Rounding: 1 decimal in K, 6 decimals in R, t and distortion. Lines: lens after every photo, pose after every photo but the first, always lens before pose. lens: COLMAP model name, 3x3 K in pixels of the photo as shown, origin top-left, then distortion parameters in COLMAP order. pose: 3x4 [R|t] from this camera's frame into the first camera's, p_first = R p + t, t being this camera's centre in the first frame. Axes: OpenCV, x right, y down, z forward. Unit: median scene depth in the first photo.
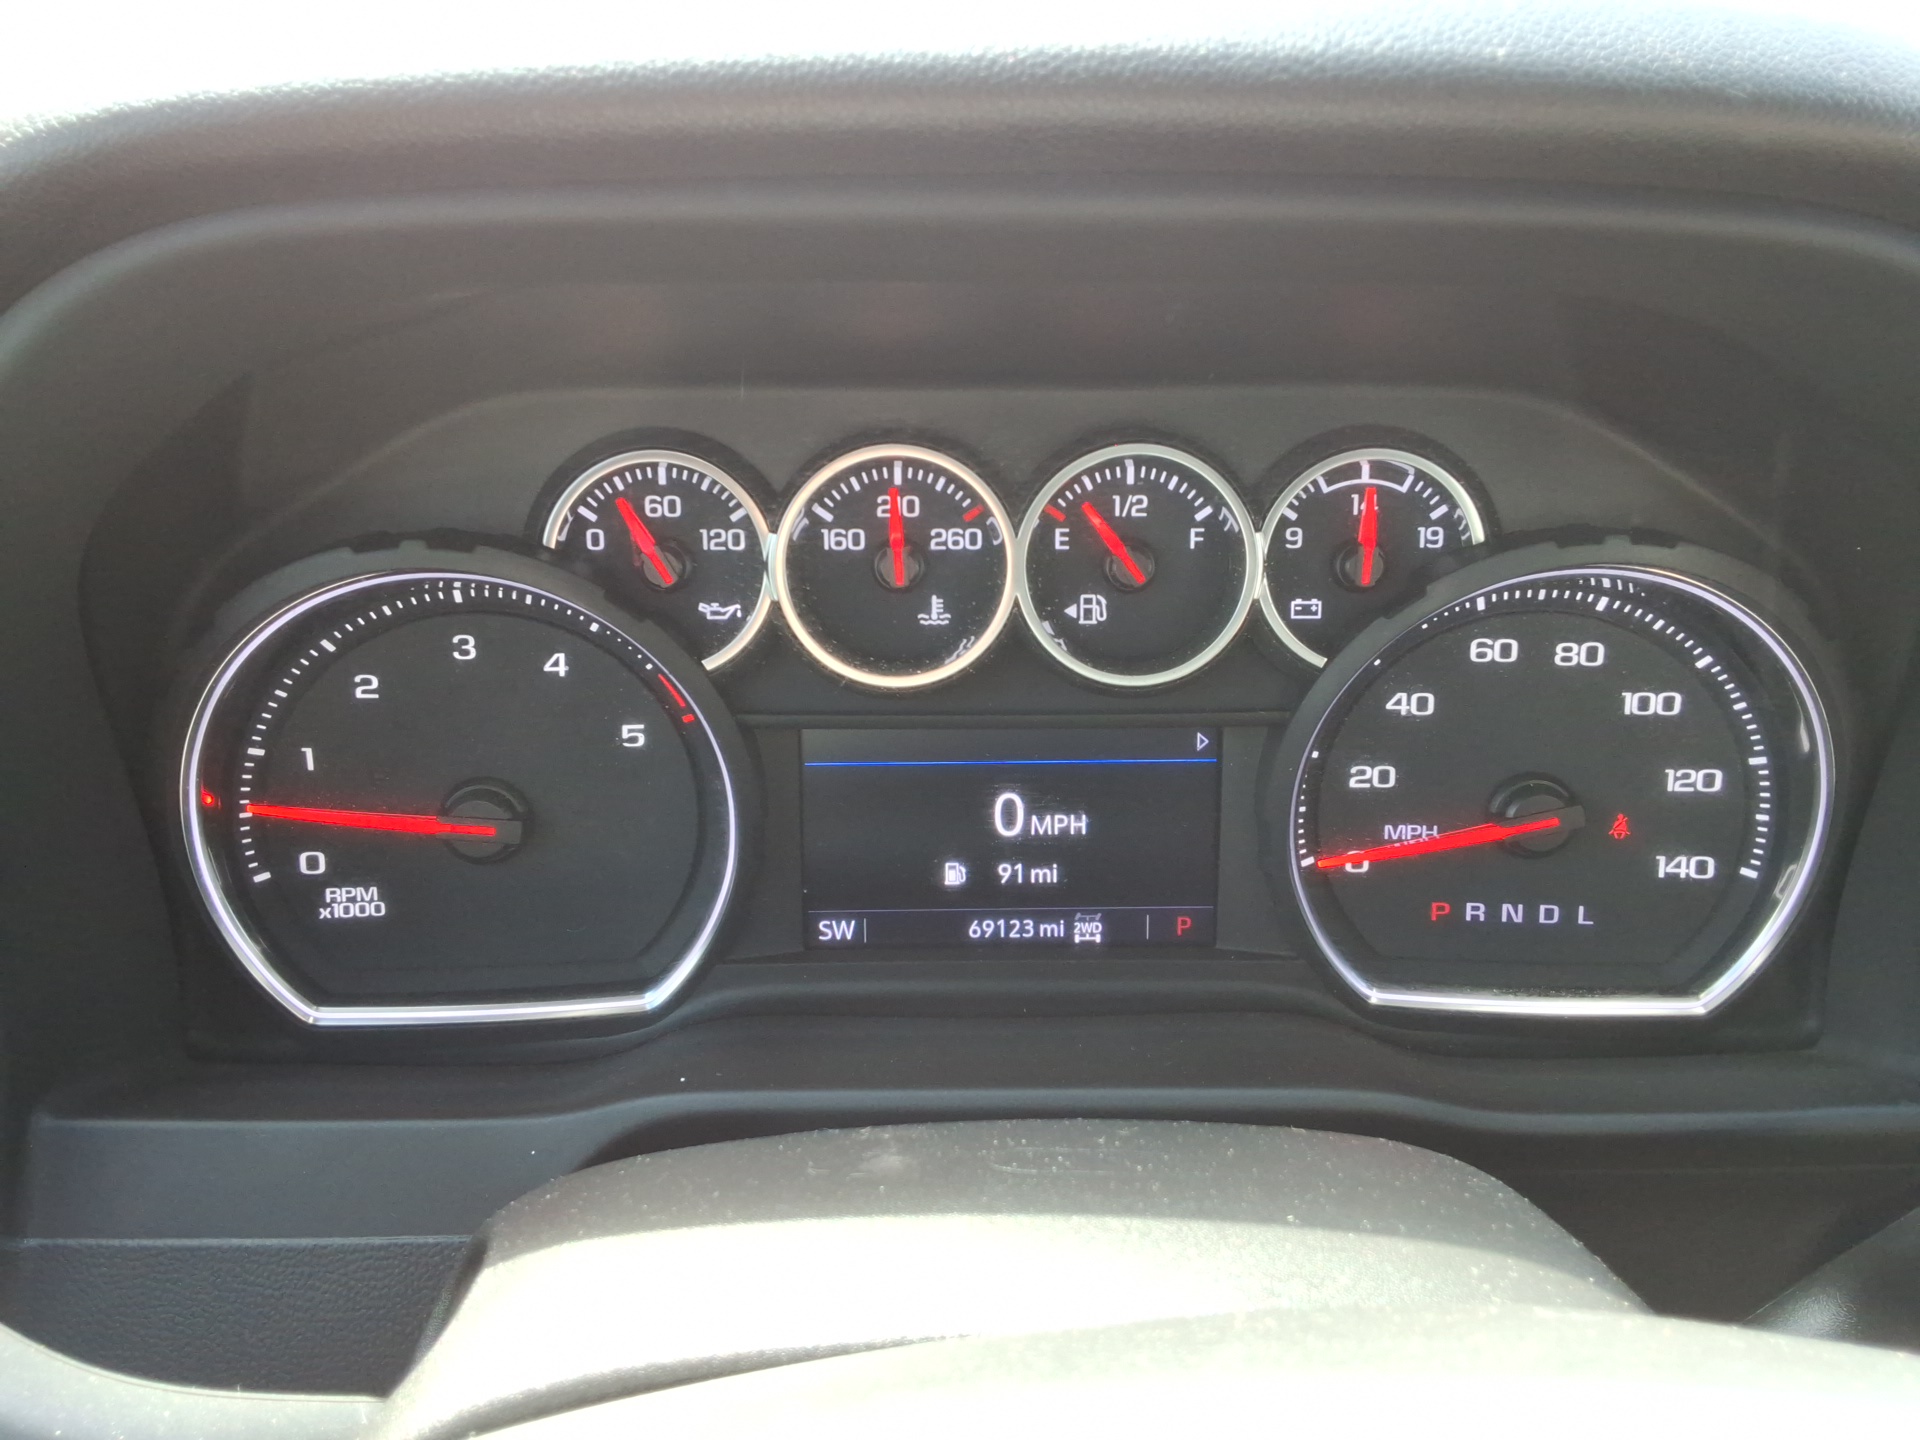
lens RADIAL K [[1571.8, 0, 986.6], [0, 1571.8, 700.2], [0, 0, 1]] dist [0.140994, -0.252531]
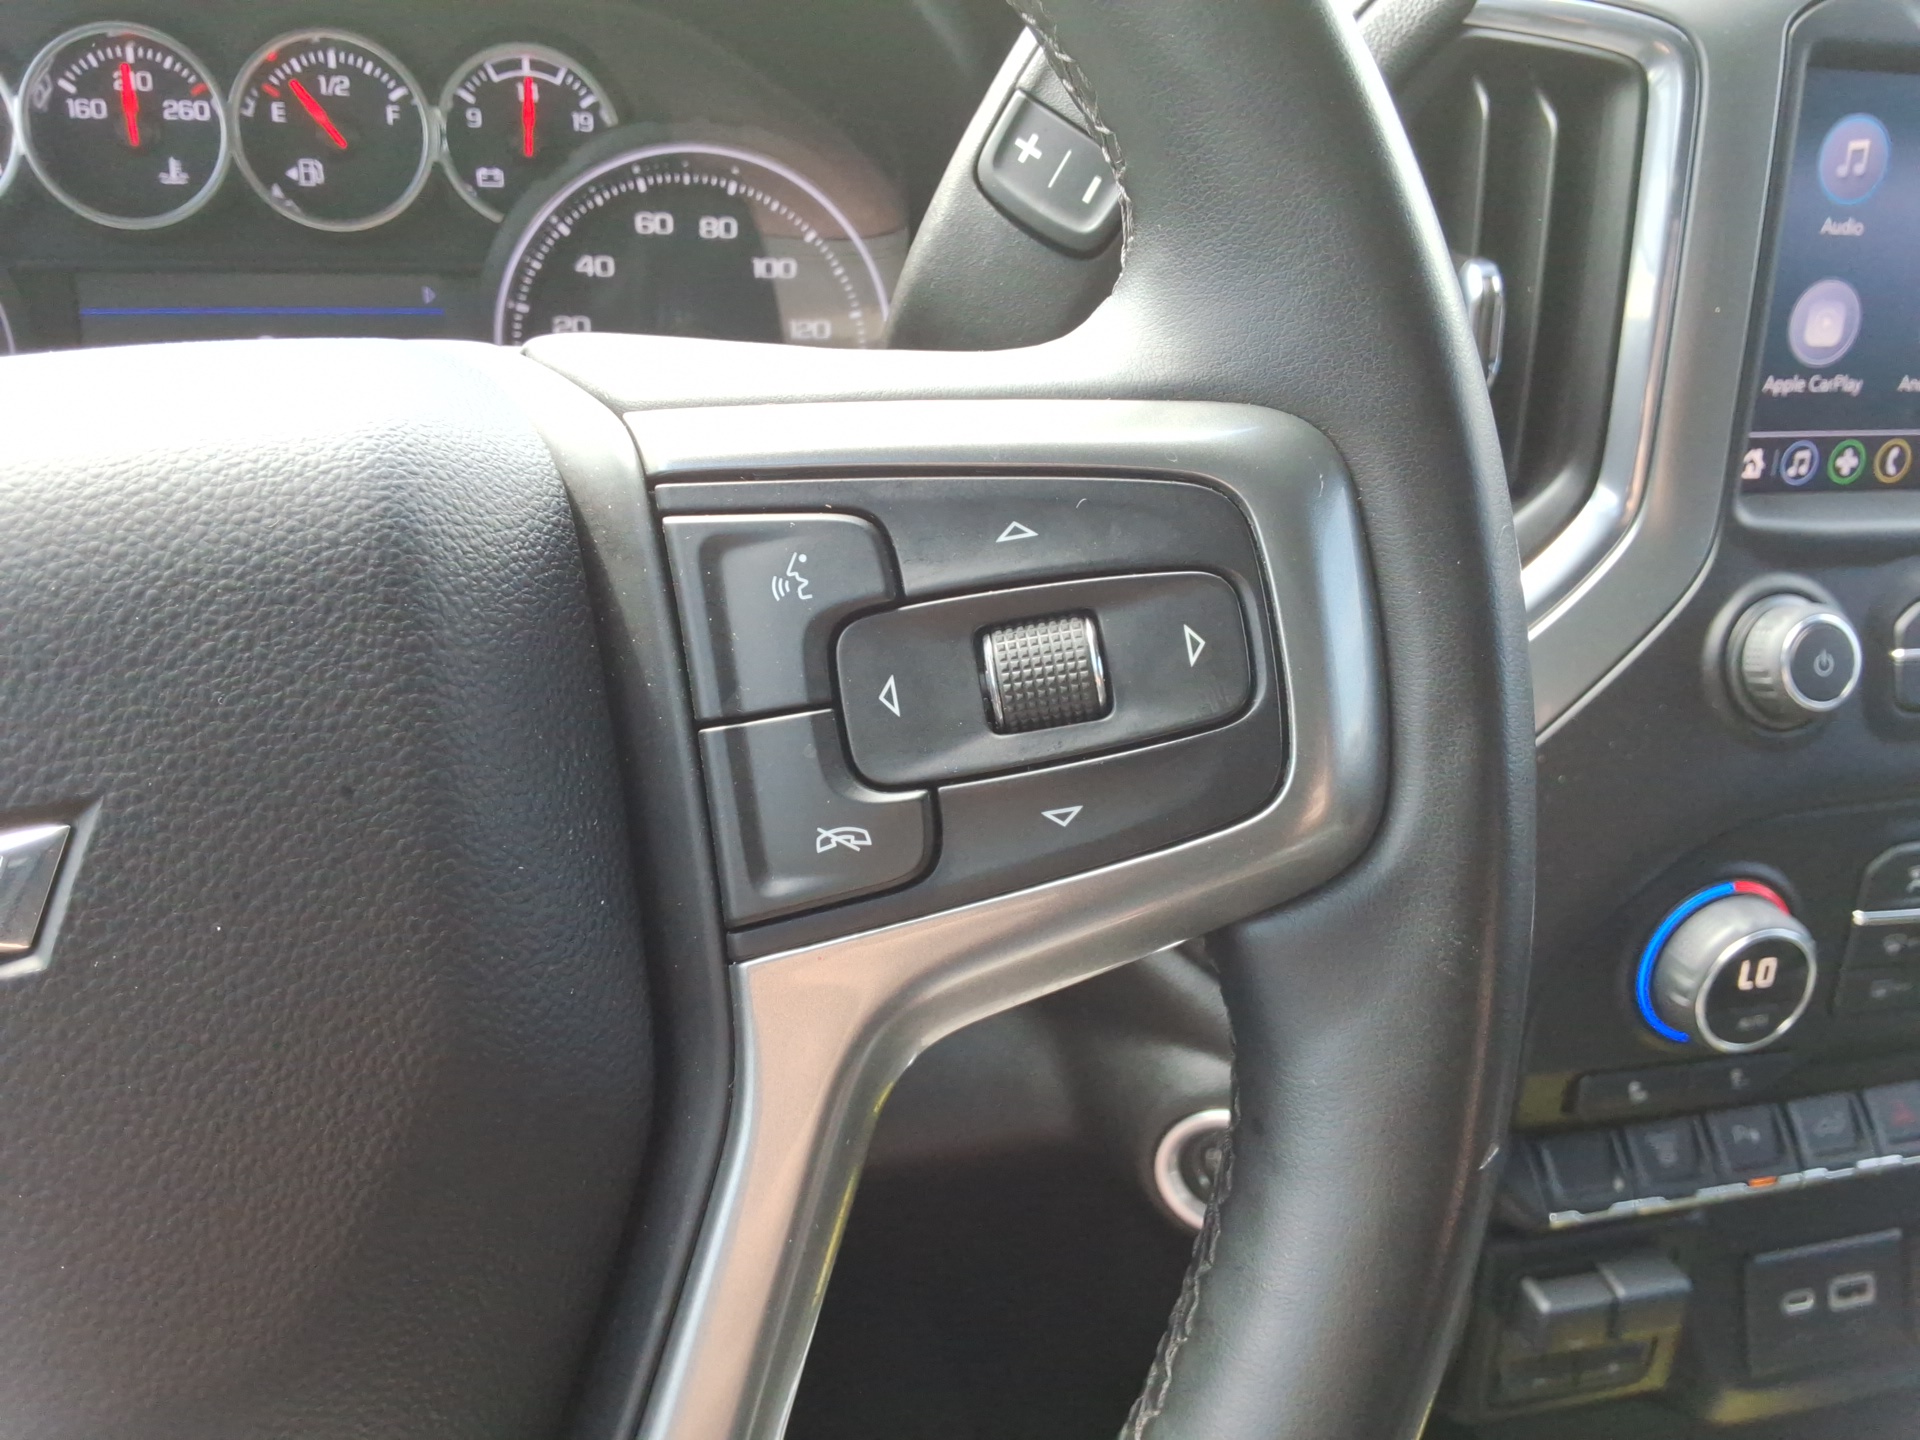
lens RADIAL K [[1571.8, 0, 986.6], [0, 1571.8, 700.2], [0, 0, 1]] dist [0.140994, -0.252531]
pose [[0.970532, -0.049752, 0.235782, 0.261558], [0.021421, 0.992393, 0.121233, 0.209402], [-0.240020, -0.112609, 0.964214, -0.382726]]
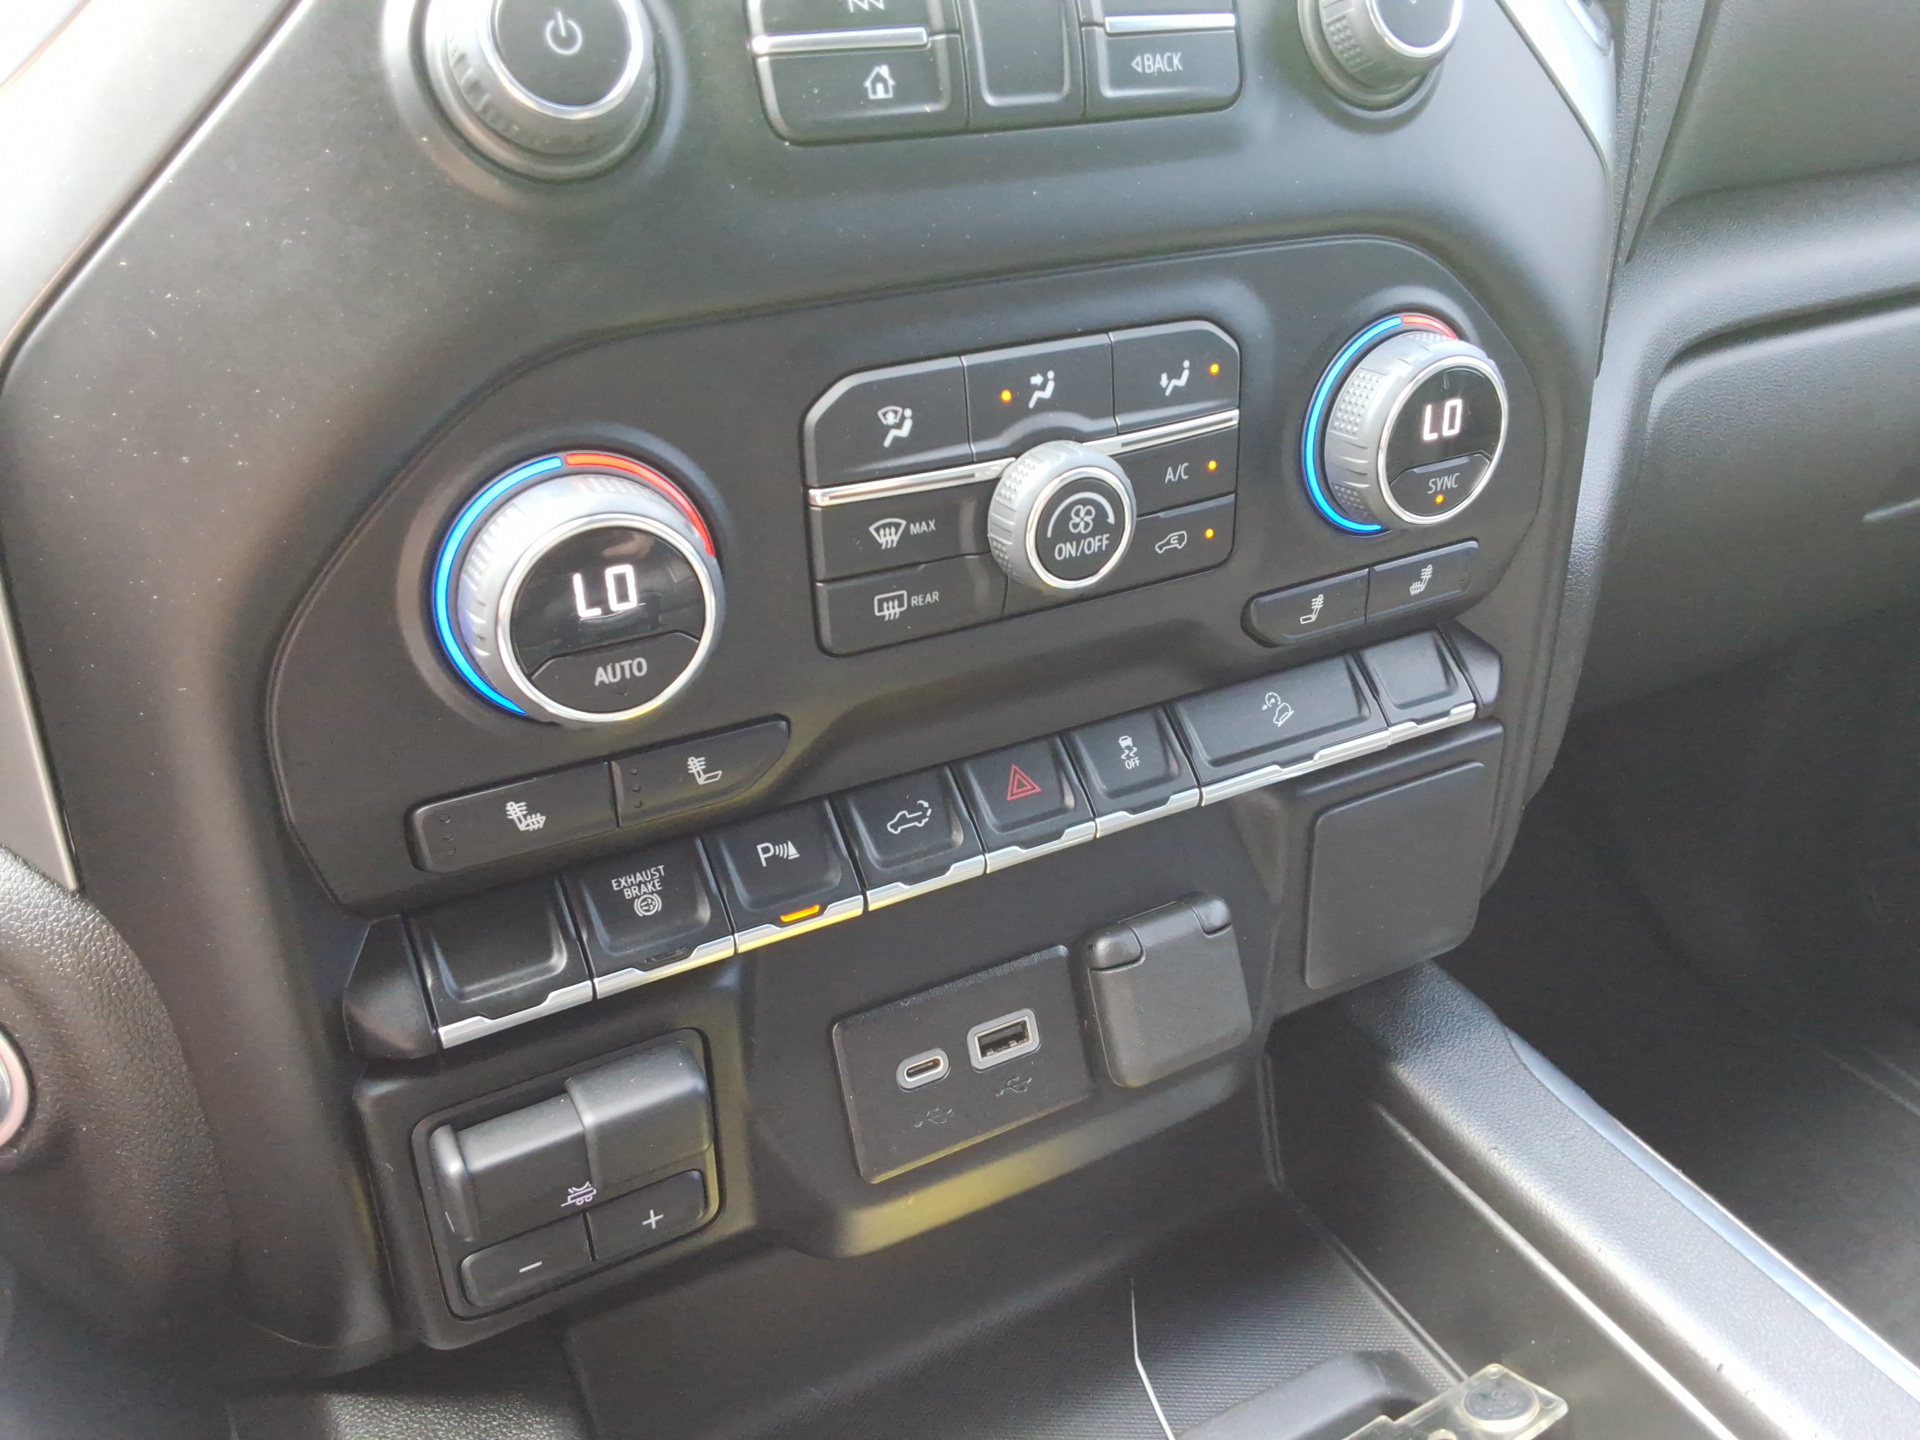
lens RADIAL K [[1556.1, 0, 983.2], [0, 1556.1, 706.6], [0, 0, 1]] dist [0.145328, -0.238859]
pose [[0.886072, -0.221100, 0.407420, 0.945631], [0.137956, 0.964871, 0.223588, 0.484664], [-0.442543, -0.141909, 0.885448, -0.117436]]
